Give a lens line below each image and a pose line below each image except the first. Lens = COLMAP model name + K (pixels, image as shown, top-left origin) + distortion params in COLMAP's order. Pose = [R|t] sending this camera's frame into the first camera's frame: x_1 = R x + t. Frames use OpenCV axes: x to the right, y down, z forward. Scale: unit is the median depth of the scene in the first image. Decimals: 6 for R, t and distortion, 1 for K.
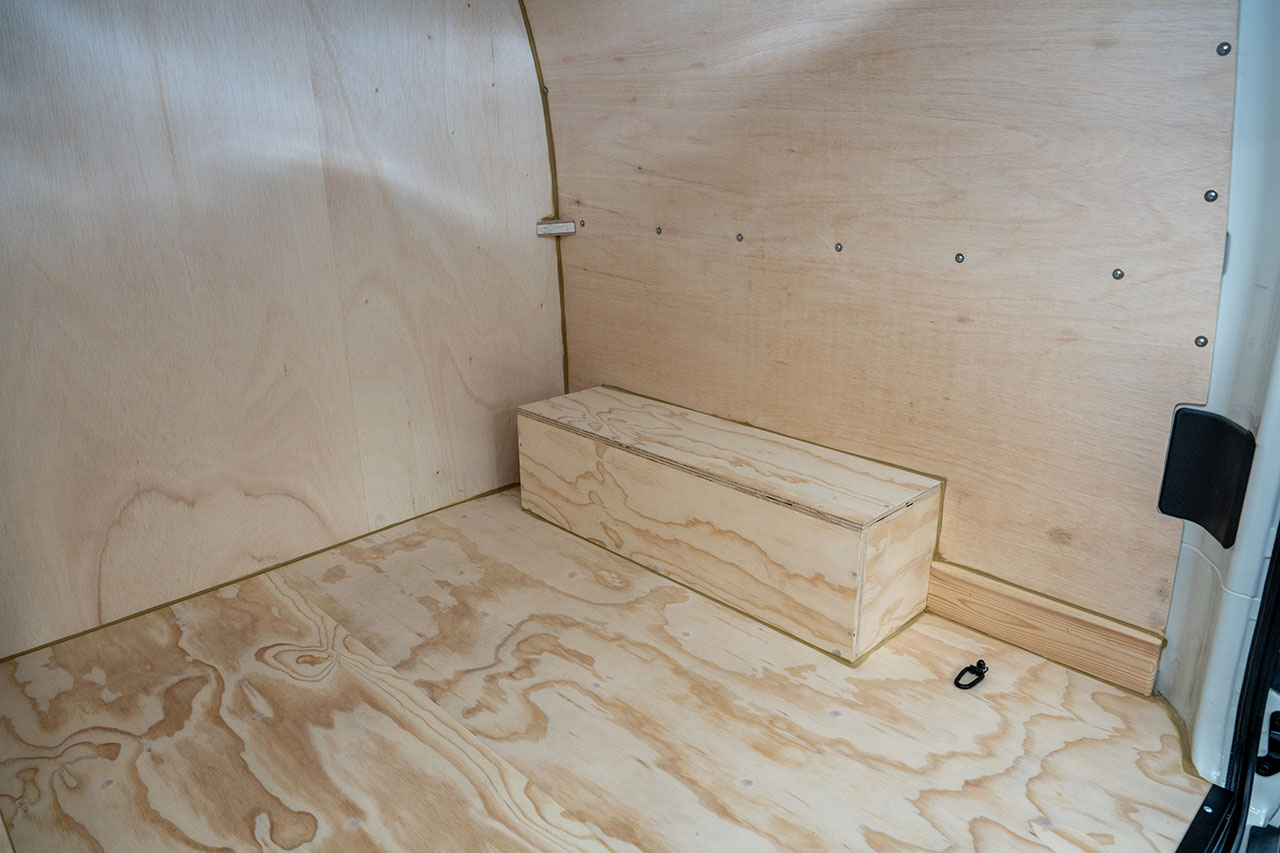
lens RADIAL K [[849.3, 0, 640.0], [0, 849.3, 426.5], [0, 0, 1]] dist [-0.000506, -0.000205]
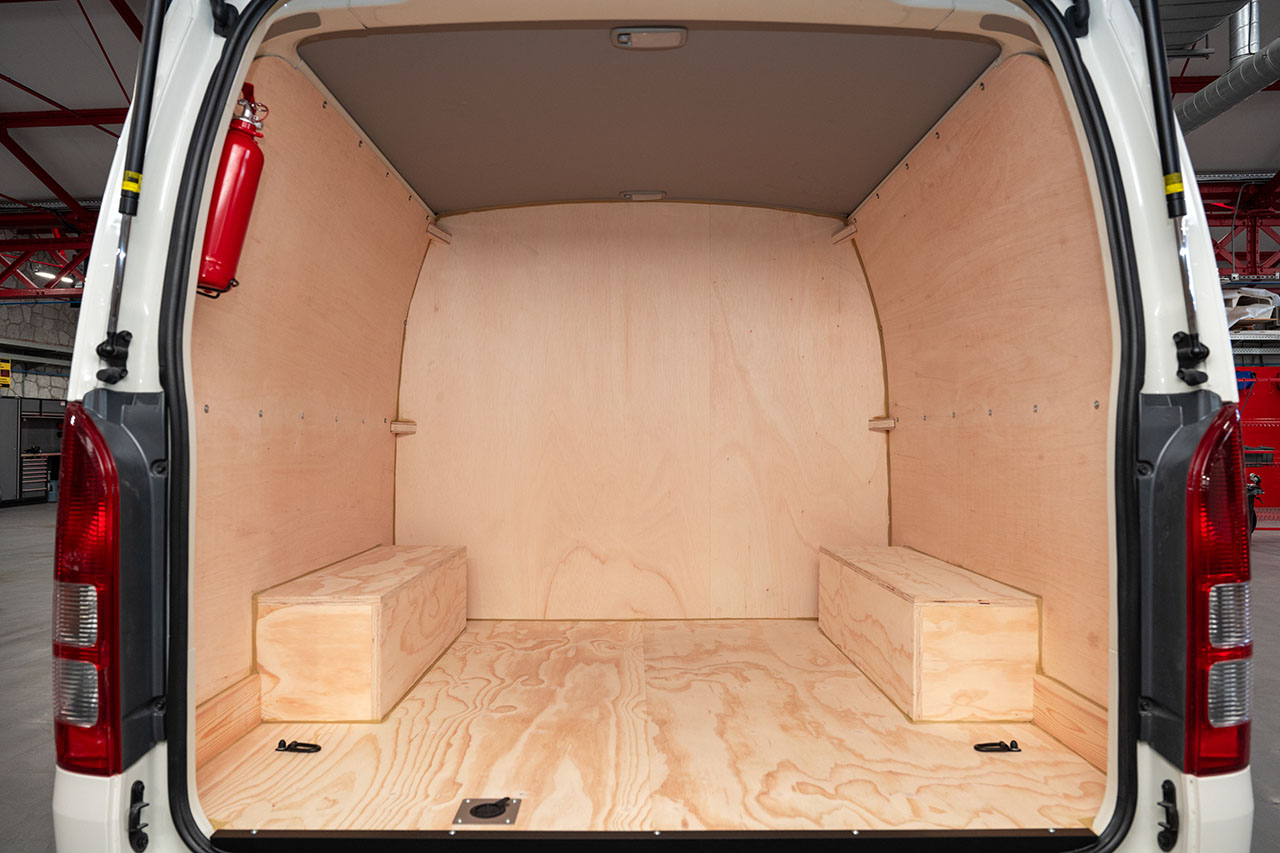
lens RADIAL K [[849.3, 0, 640.0], [0, 849.3, 426.5], [0, 0, 1]] dist [-0.000506, -0.000205]
pose [[0.729902, 0.005850, -0.683527, 0.772691], [-0.229280, 0.944128, -0.236756, 0.249708], [0.643952, 0.329528, 0.690462, -0.235449]]
